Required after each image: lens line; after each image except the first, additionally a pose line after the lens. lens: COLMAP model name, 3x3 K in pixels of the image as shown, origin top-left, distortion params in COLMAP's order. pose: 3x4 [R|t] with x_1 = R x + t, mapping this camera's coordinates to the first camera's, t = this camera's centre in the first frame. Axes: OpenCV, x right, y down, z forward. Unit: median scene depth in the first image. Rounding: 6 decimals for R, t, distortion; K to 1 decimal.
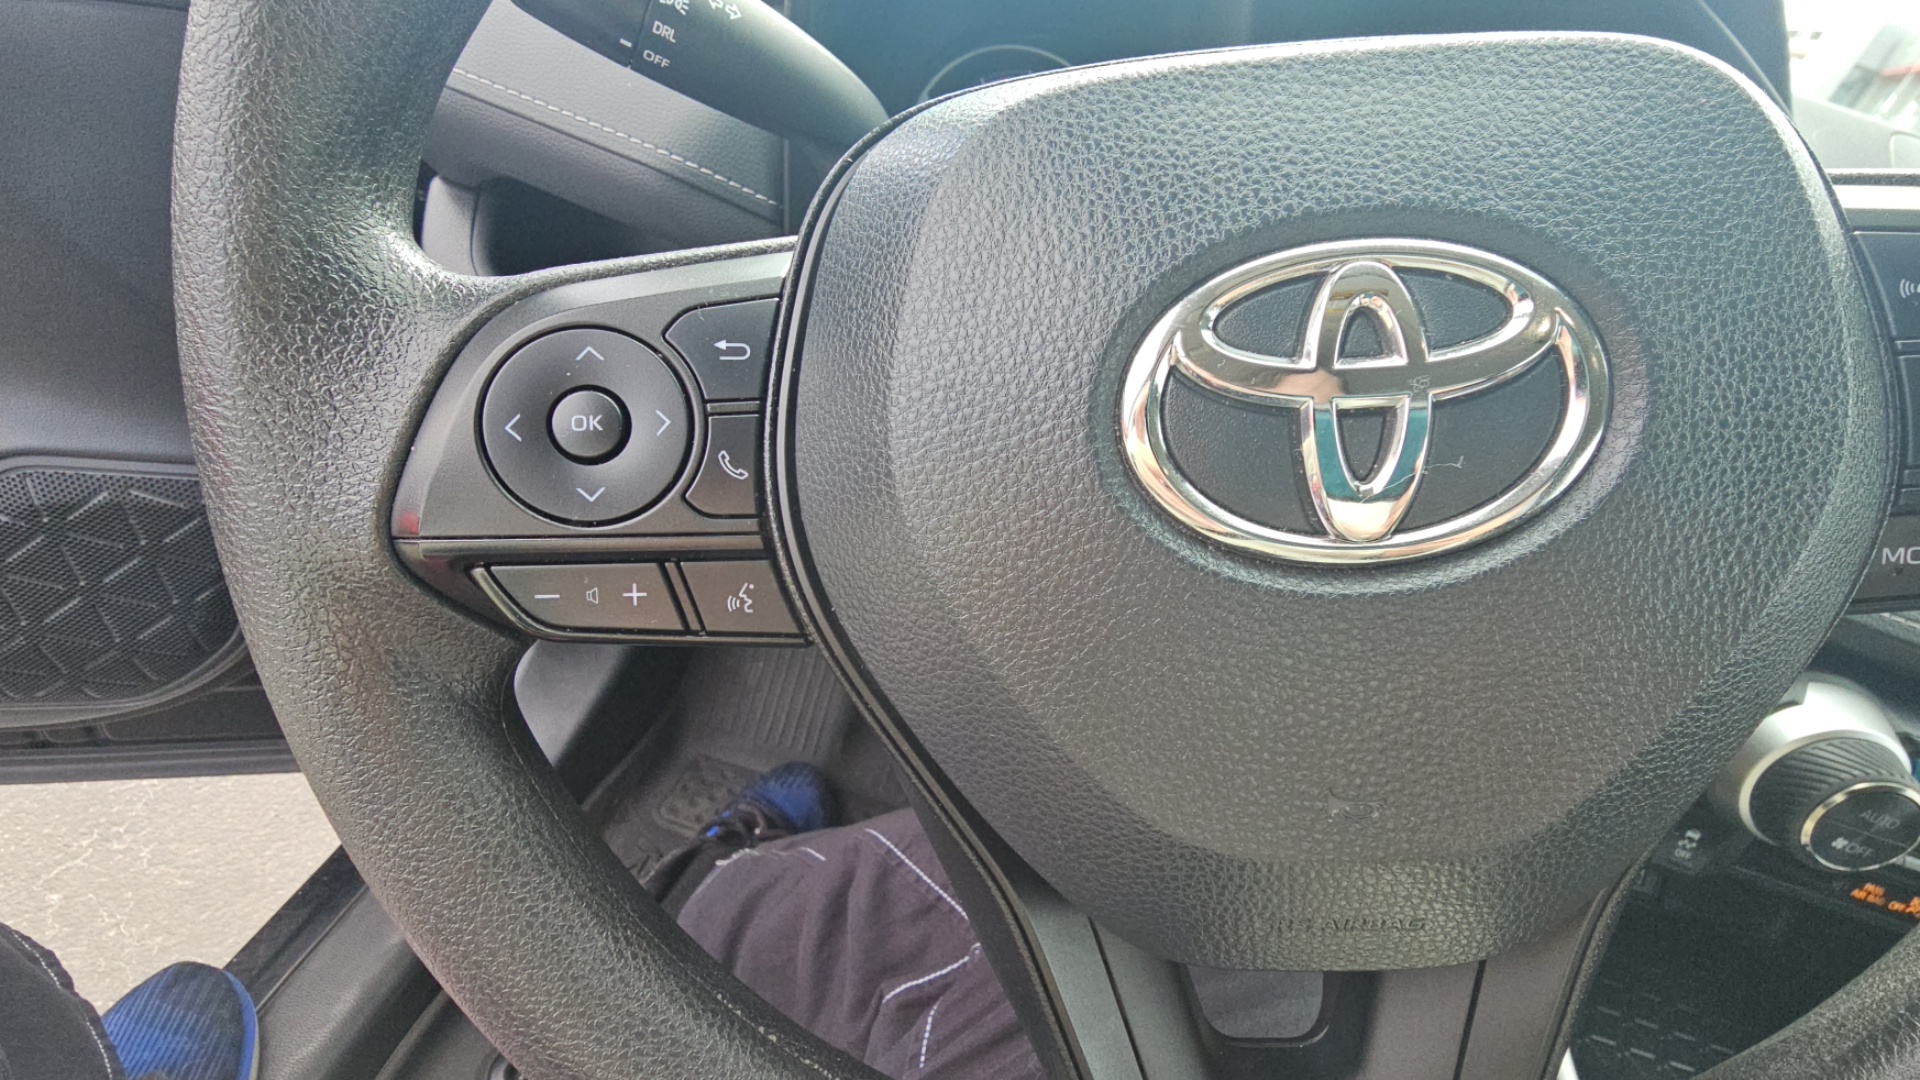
lens RADIAL K [[853.4, 0, 987.2], [0, 853.4, 586.4], [0, 0, 1]] dist [0.010669, -0.007818]
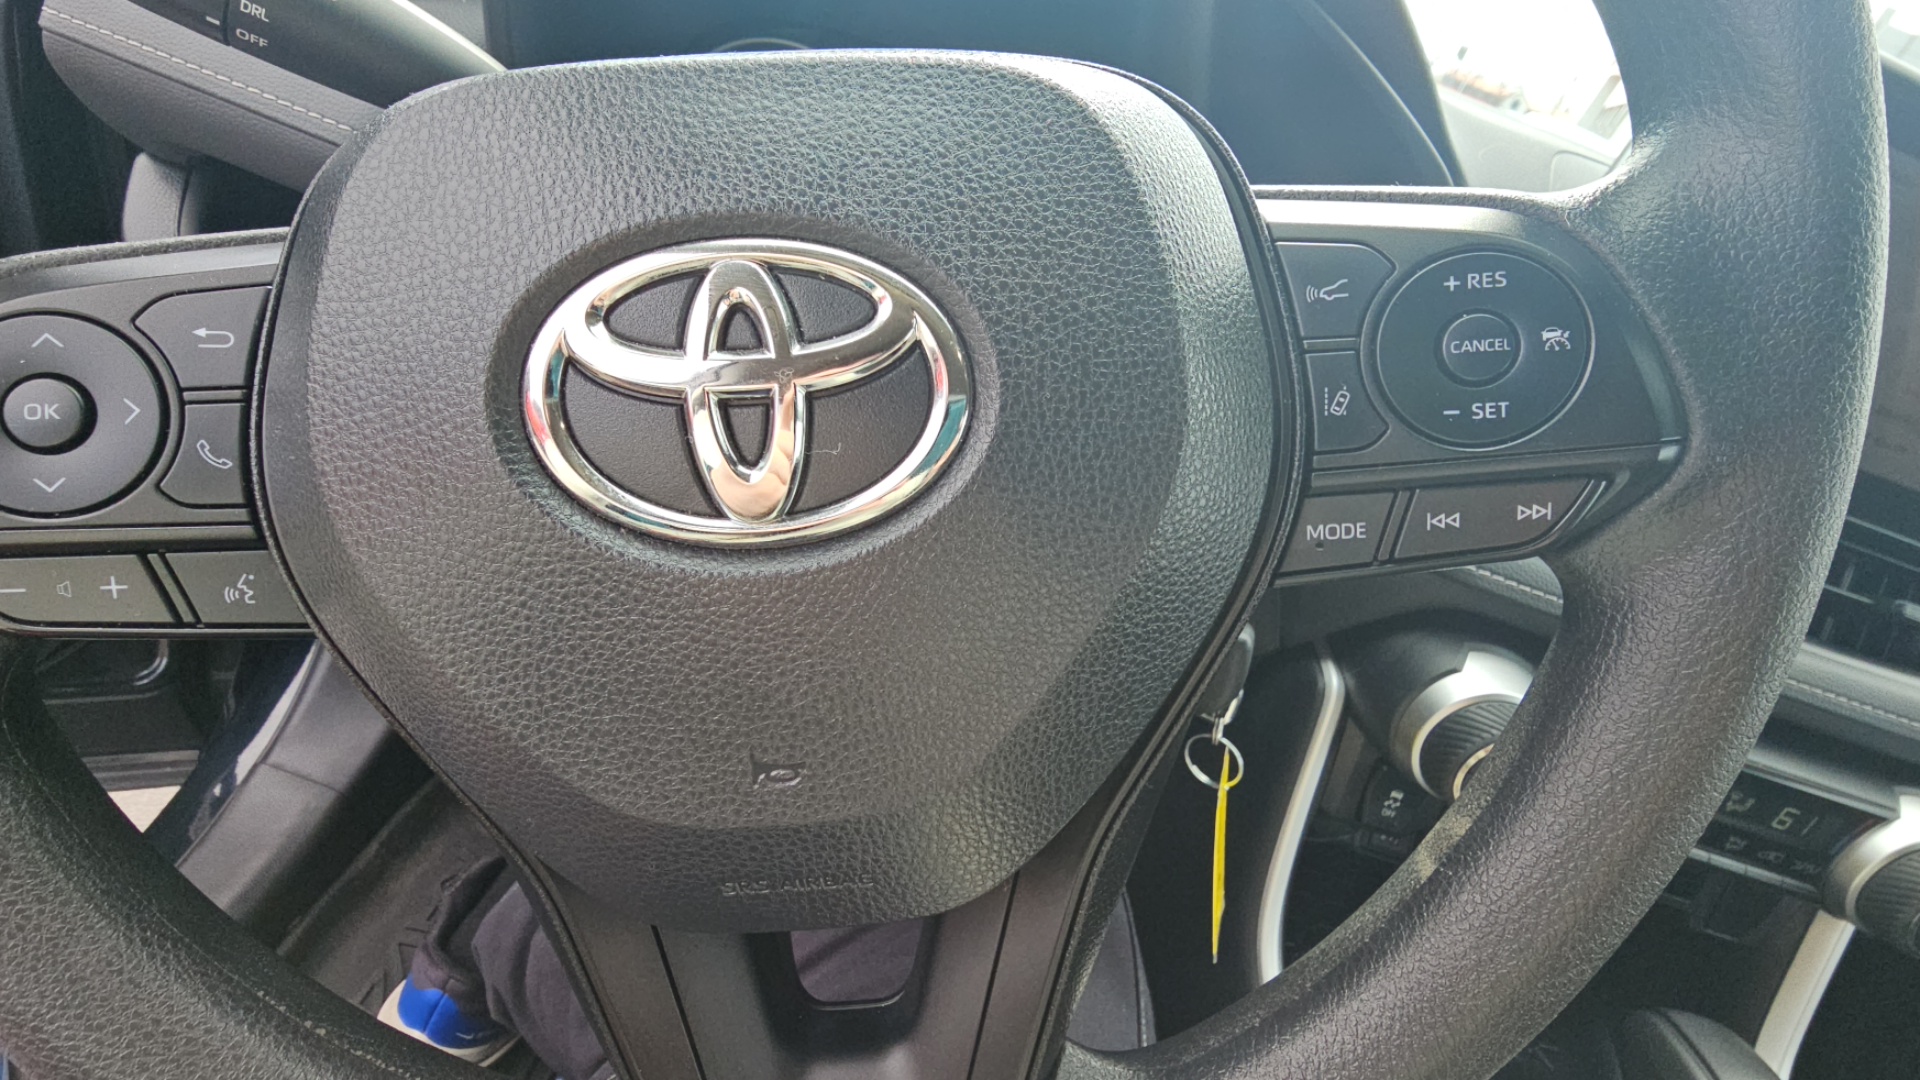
lens RADIAL K [[853.4, 0, 992.5], [0, 853.4, 587.6], [0, 0, 1]] dist [0.010669, -0.007818]
pose [[0.994969, -0.017444, 0.098657, 0.498612], [0.016784, 0.999831, 0.007512, 0.020127], [-0.098772, -0.005819, 0.995093, -0.073631]]
